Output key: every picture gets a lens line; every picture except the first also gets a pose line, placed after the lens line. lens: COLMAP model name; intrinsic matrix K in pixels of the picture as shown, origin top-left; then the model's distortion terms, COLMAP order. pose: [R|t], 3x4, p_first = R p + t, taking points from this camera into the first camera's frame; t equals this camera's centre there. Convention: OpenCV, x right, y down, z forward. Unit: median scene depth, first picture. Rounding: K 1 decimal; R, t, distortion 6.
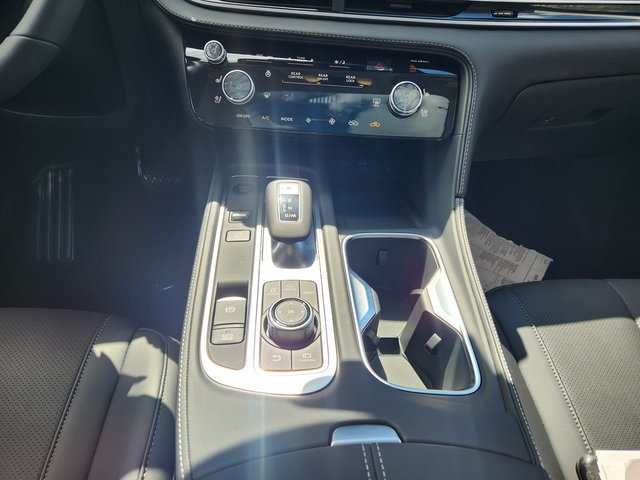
lens RADIAL K [[431.6, 0, 321.3], [0, 431.6, 242.5], [0, 0, 1]] dist [0.067521, -0.063369]
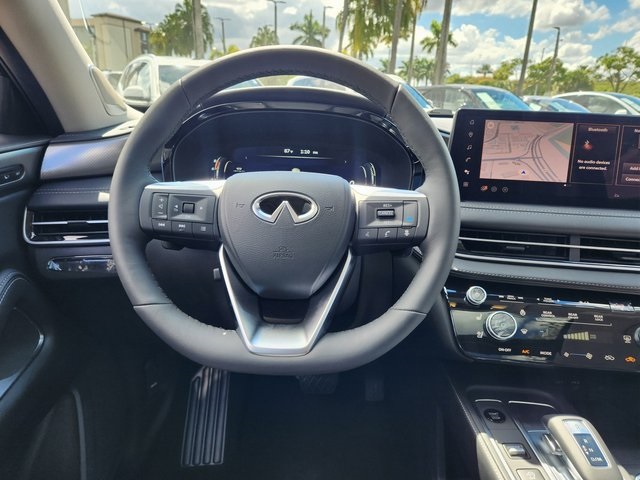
lens RADIAL K [[435.2, 0, 329.0], [0, 435.2, 241.9], [0, 0, 1]] dist [0.067373, -0.066224]
pose [[0.999194, 0.000500, -0.040149, -0.604651], [-0.015030, 0.931886, -0.362439, -0.139751], [0.037233, 0.362750, 0.931142, -0.164529]]
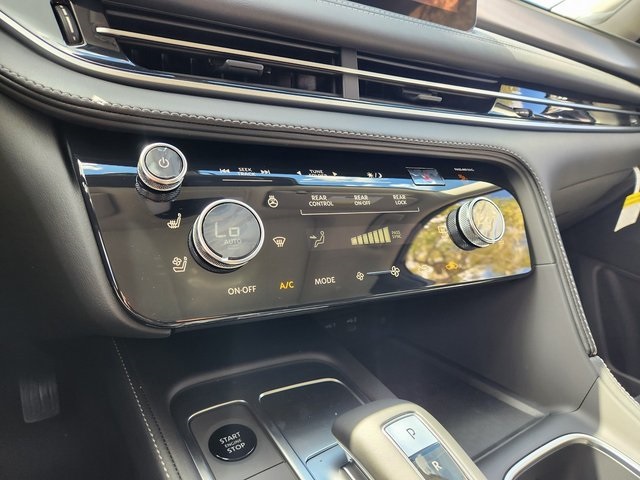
lens RADIAL K [[431.6, 0, 321.3], [0, 431.6, 242.5], [0, 0, 1]] dist [0.067521, -0.063369]
pose [[0.856338, -0.118748, 0.502578, -0.345516], [0.243727, 0.950930, -0.190600, -0.241196], [-0.455283, 0.285710, 0.843260, 0.585571]]
